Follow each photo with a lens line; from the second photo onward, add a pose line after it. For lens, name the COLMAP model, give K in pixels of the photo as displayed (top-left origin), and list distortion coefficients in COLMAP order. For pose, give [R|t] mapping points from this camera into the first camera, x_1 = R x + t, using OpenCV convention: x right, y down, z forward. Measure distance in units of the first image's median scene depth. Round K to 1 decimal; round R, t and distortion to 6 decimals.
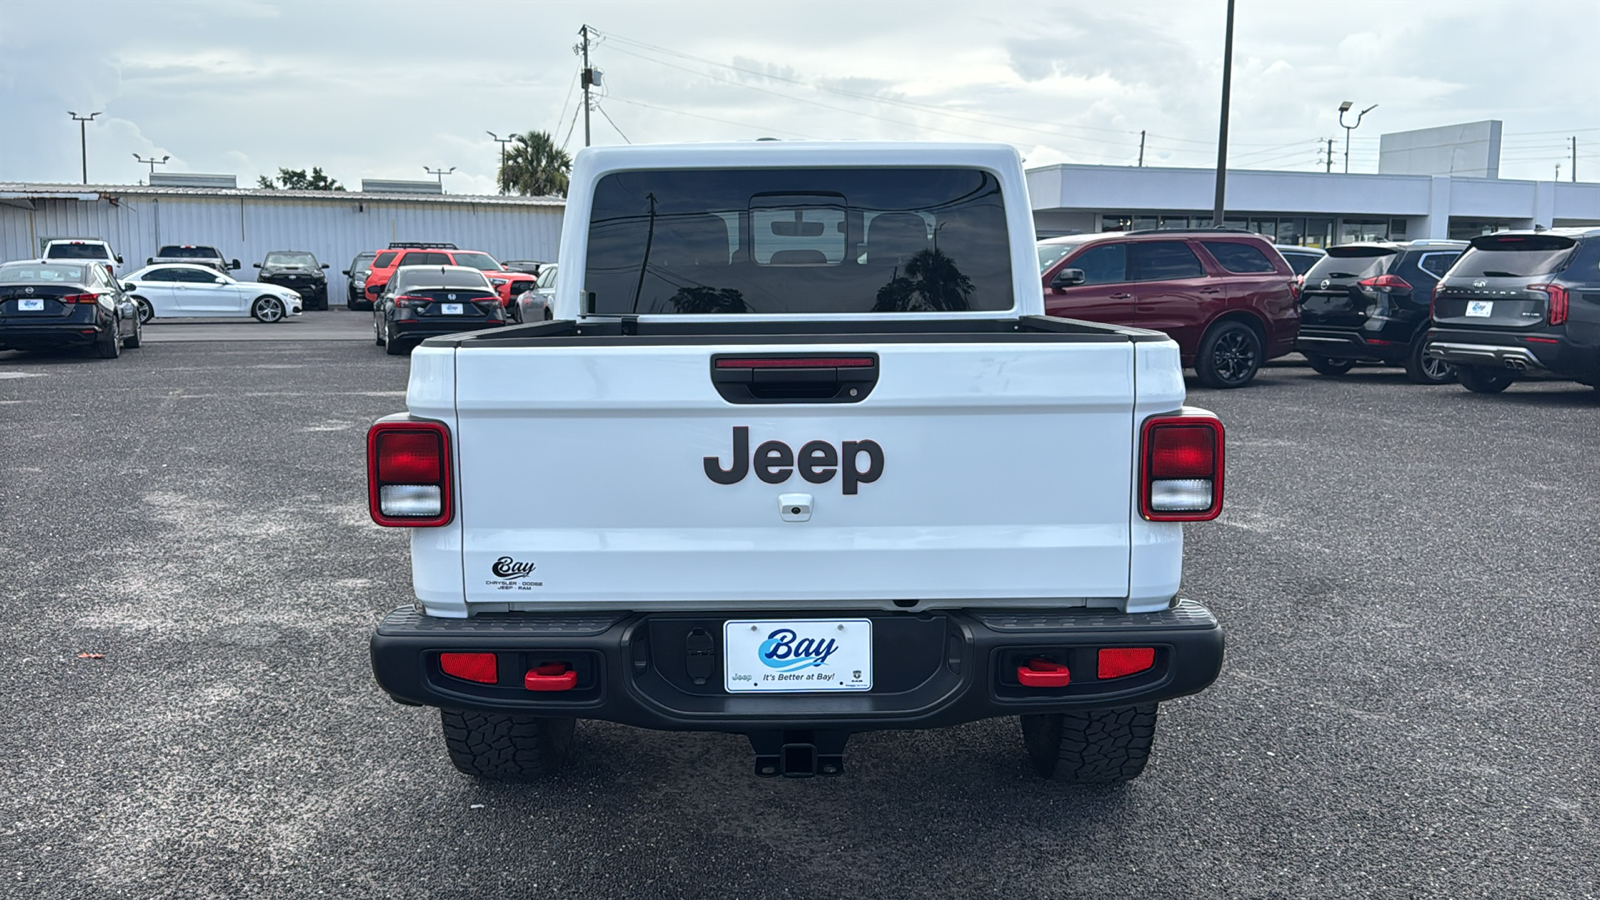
lens RADIAL K [[1362.2, 0, 799.8], [0, 1362.2, 445.3], [0, 0, 1]] dist [0.083904, -0.129446]
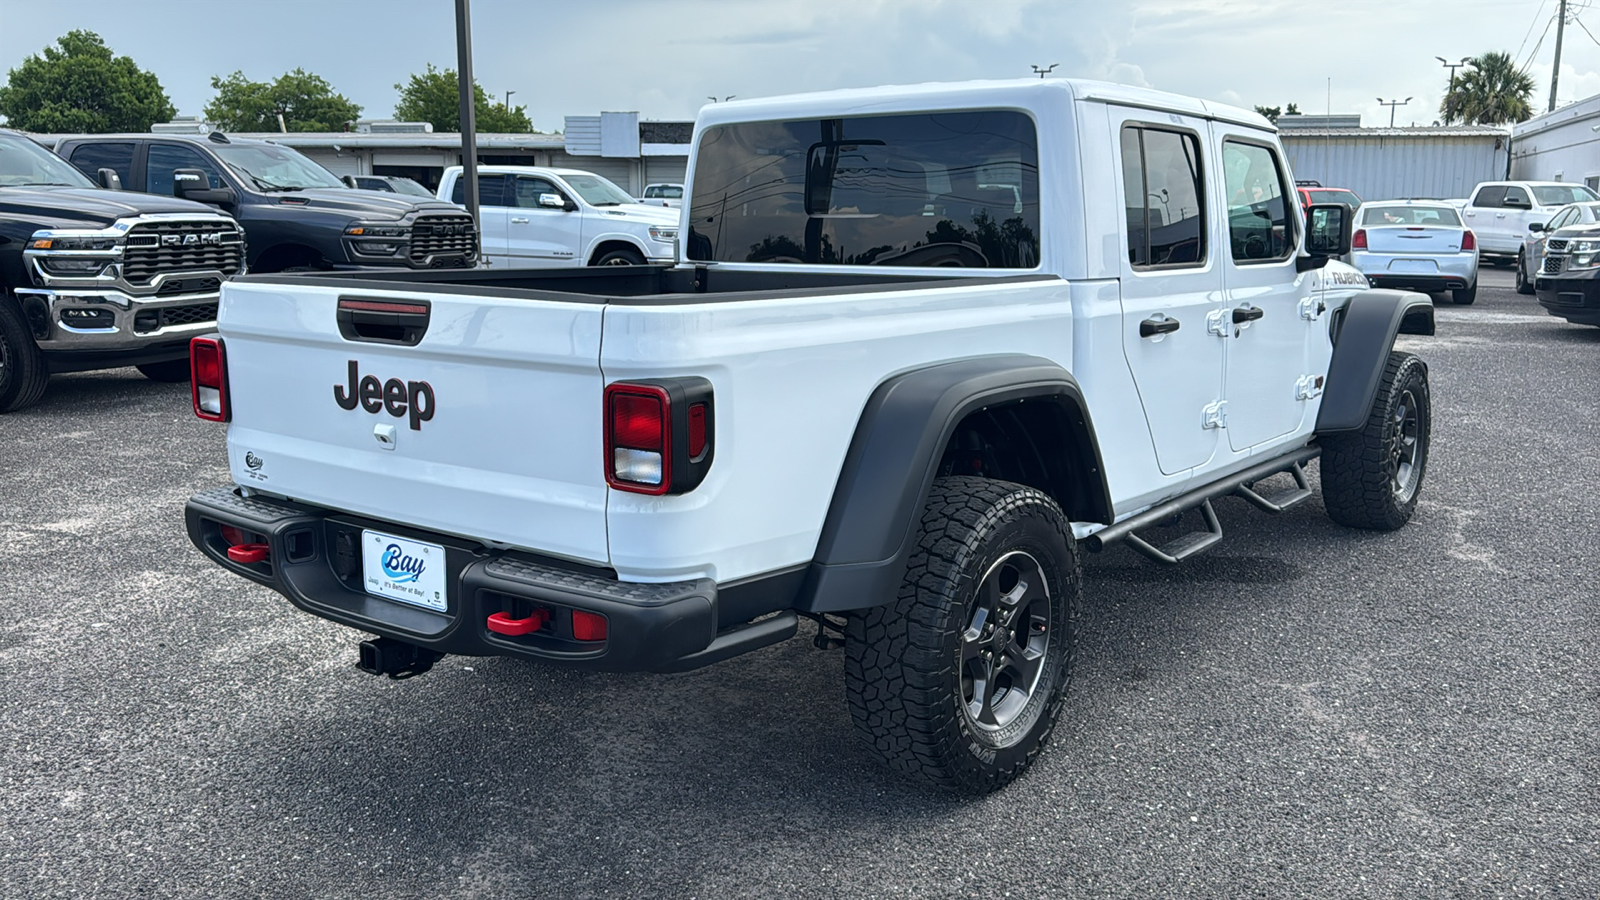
lens RADIAL K [[1362.2, 0, 806.5], [0, 1362.2, 445.5], [0, 0, 1]] dist [0.083904, -0.129446]
pose [[0.791822, 0.108751, -0.600991, 0.926970], [-0.082098, 0.994041, 0.071709, -0.054976], [0.605208, -0.007441, 0.796032, 0.305748]]
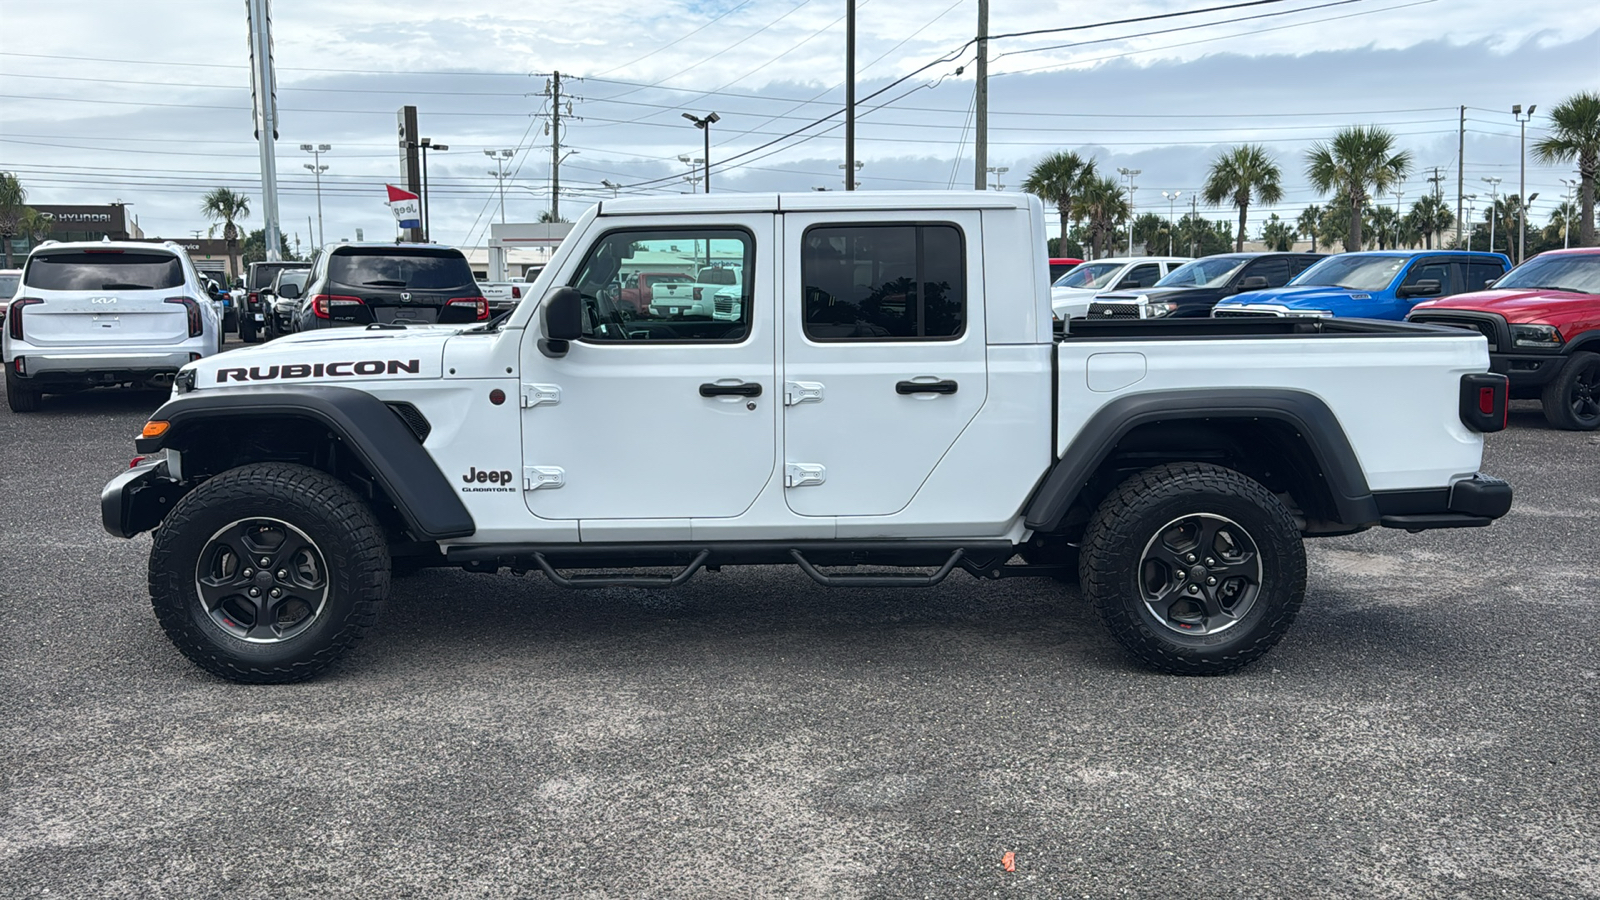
lens RADIAL K [[1362.2, 0, 788.5], [0, 1362.2, 444.9], [0, 0, 1]] dist [0.083904, -0.129446]
pose [[-0.047003, -0.122851, 0.991311, -2.142438], [0.121180, 0.984377, 0.127737, -0.286425], [-0.991517, 0.126131, -0.031381, 2.024436]]
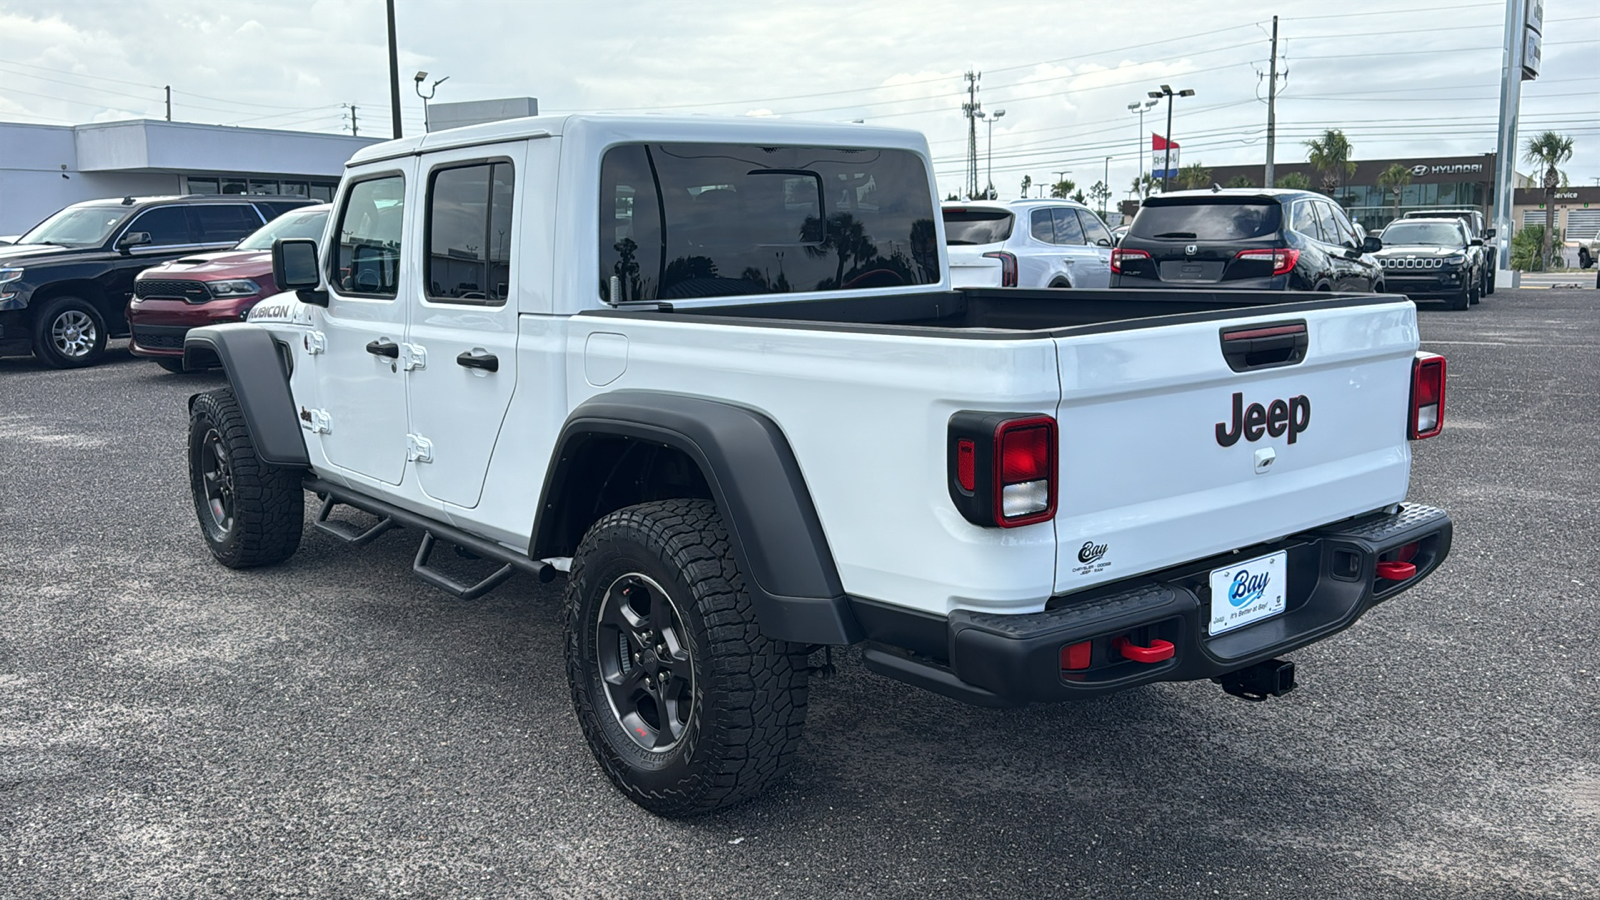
lens RADIAL K [[1362.2, 0, 806.4], [0, 1362.2, 456.2], [0, 0, 1]] dist [0.083904, -0.129446]
pose [[0.777047, -0.109861, 0.619781, -0.980902], [0.089705, 0.993928, 0.063713, -0.063104], [-0.623017, 0.006089, 0.782184, 0.337928]]
